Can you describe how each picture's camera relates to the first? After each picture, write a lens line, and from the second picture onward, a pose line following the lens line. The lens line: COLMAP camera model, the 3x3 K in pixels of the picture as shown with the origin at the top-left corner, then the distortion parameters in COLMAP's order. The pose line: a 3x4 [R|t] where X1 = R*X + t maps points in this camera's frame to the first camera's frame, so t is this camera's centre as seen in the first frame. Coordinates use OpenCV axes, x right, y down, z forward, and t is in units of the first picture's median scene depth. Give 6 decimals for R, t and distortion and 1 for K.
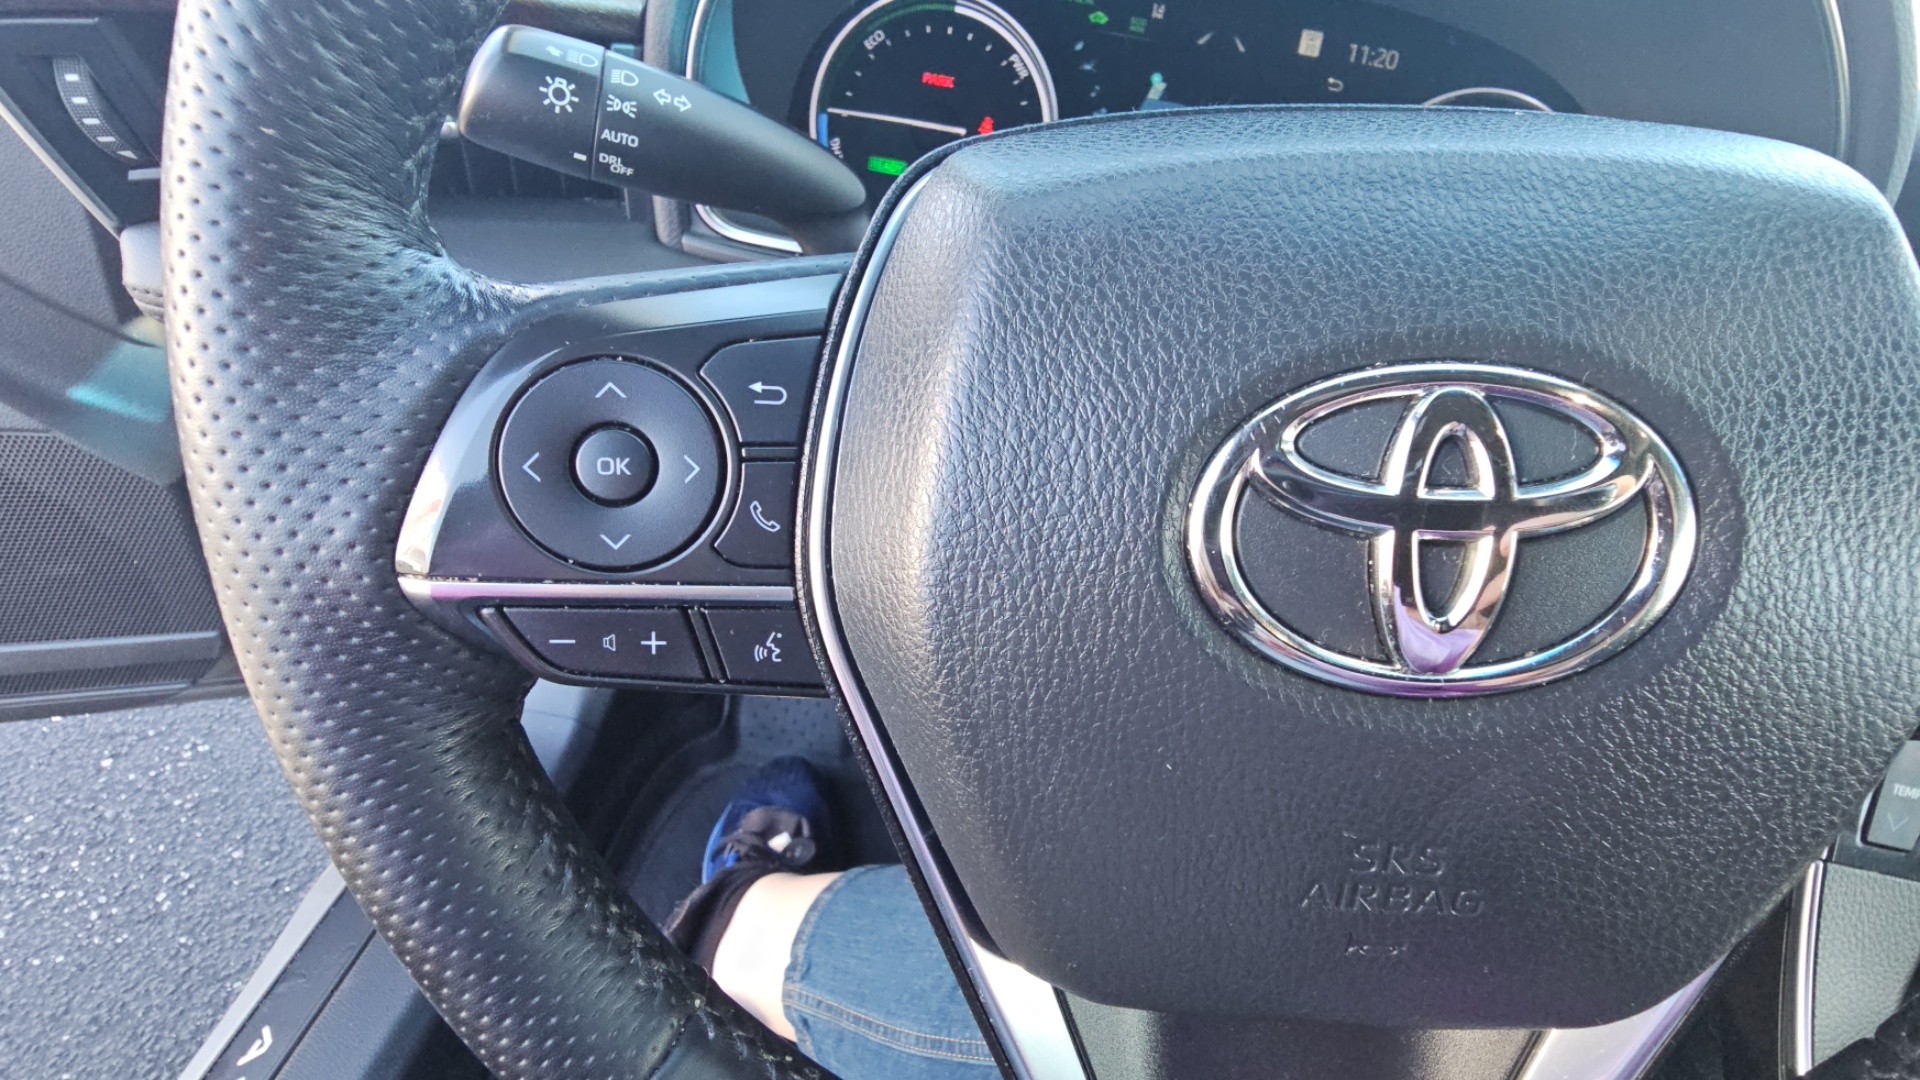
lens RADIAL K [[862.6, 0, 985.6], [0, 862.6, 545.1], [0, 0, 1]] dist [0.010308, -0.006932]
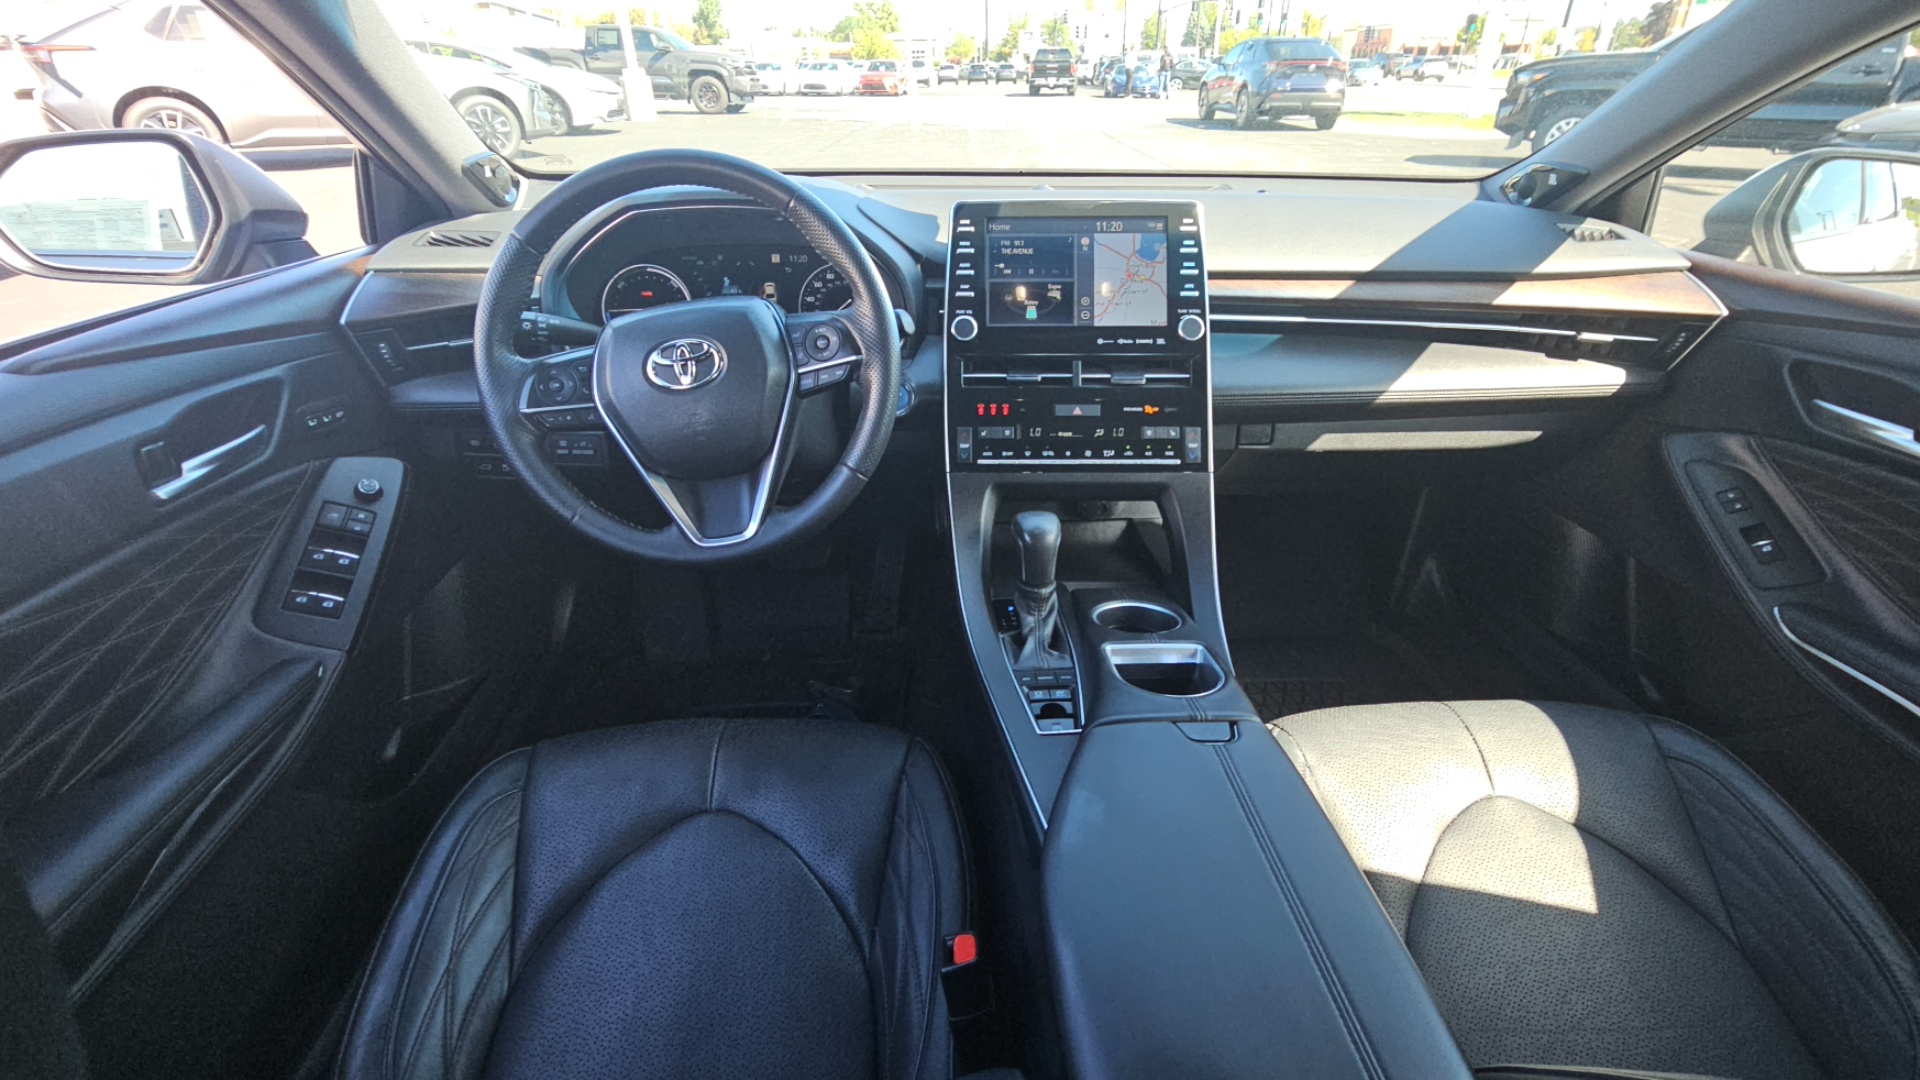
lens RADIAL K [[862.6, 0, 982.8], [0, 862.6, 544.1], [0, 0, 1]] dist [0.010308, -0.006932]
pose [[0.974036, -0.208011, 0.089360, 1.058086], [0.217821, 0.968650, -0.119466, 1.482551], [-0.061708, 0.135828, 0.988809, -3.123272]]
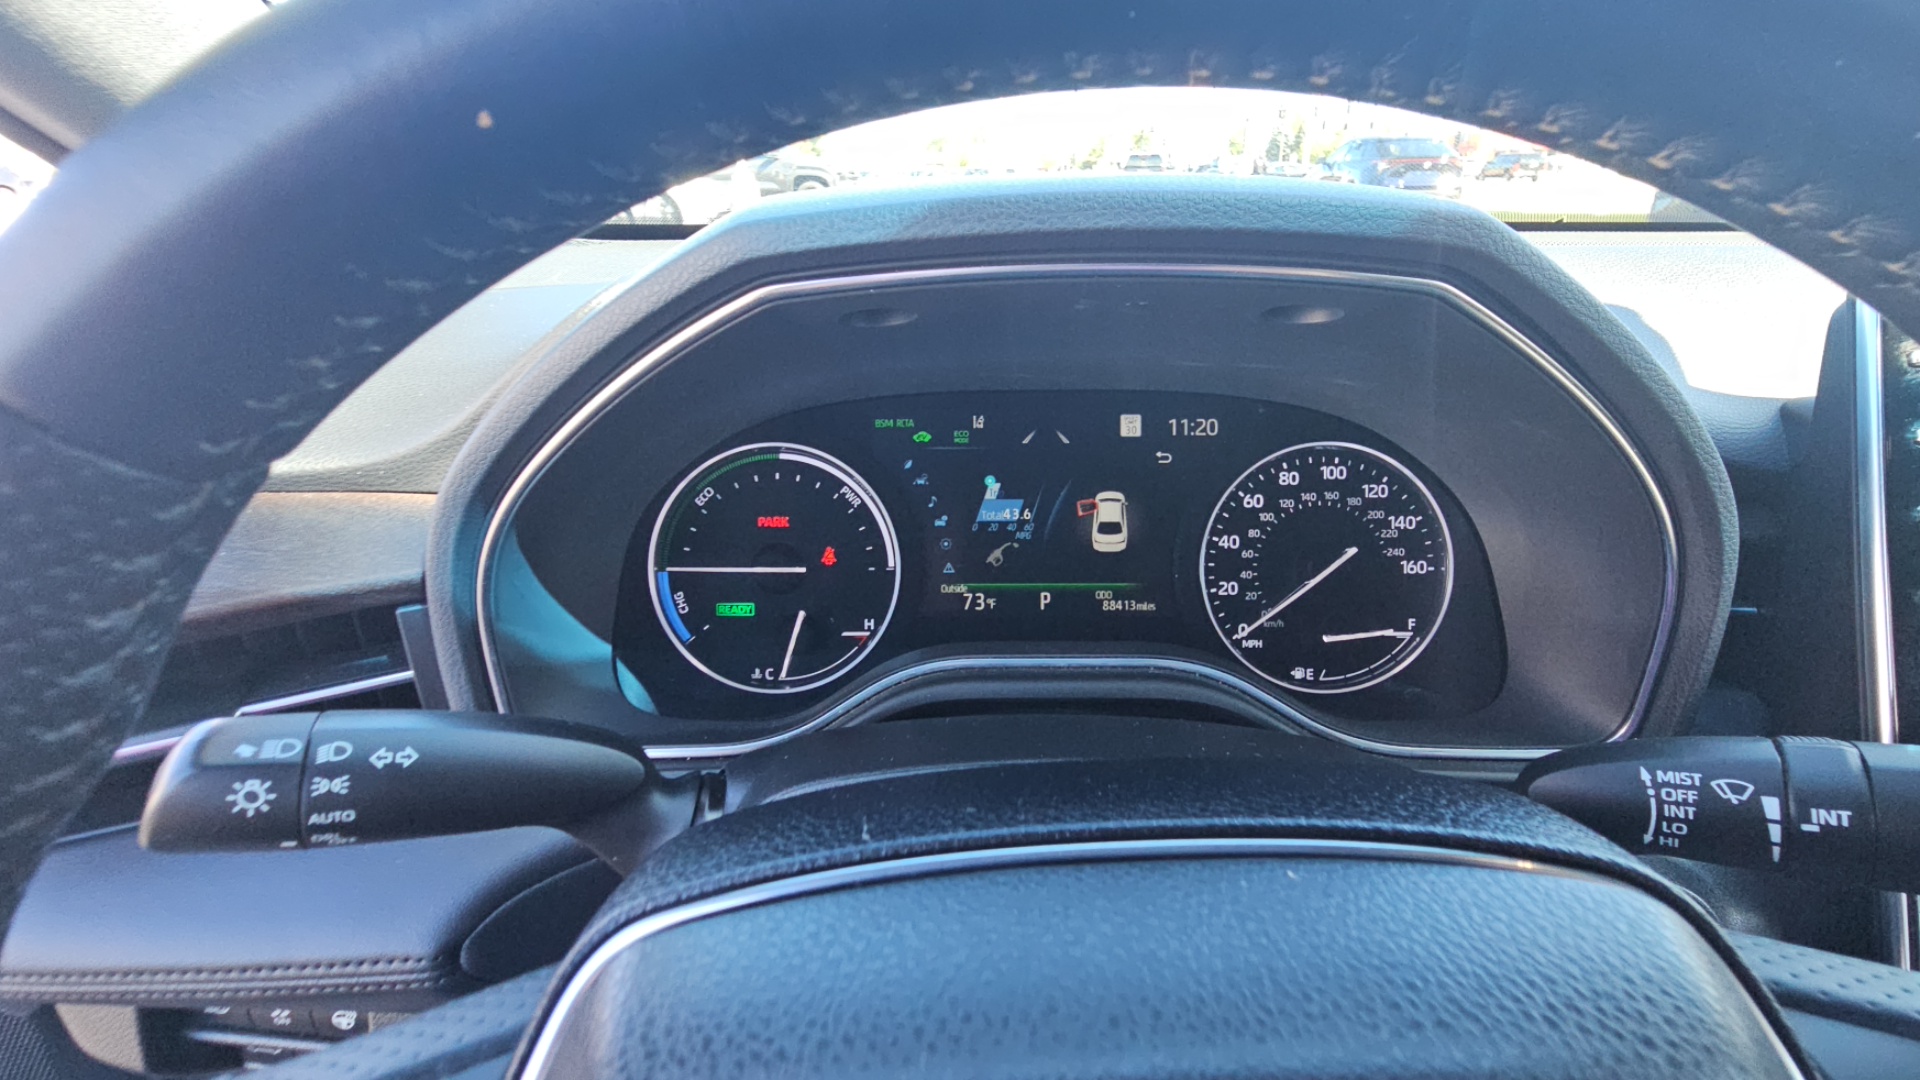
lens RADIAL K [[862.6, 0, 987.3], [0, 862.6, 550.0], [0, 0, 1]] dist [0.010308, -0.006932]
pose [[0.984416, -0.173507, 0.028649, 0.276884], [0.175449, 0.957937, -0.227099, -0.427740], [0.011960, 0.228586, 0.973450, 0.076087]]
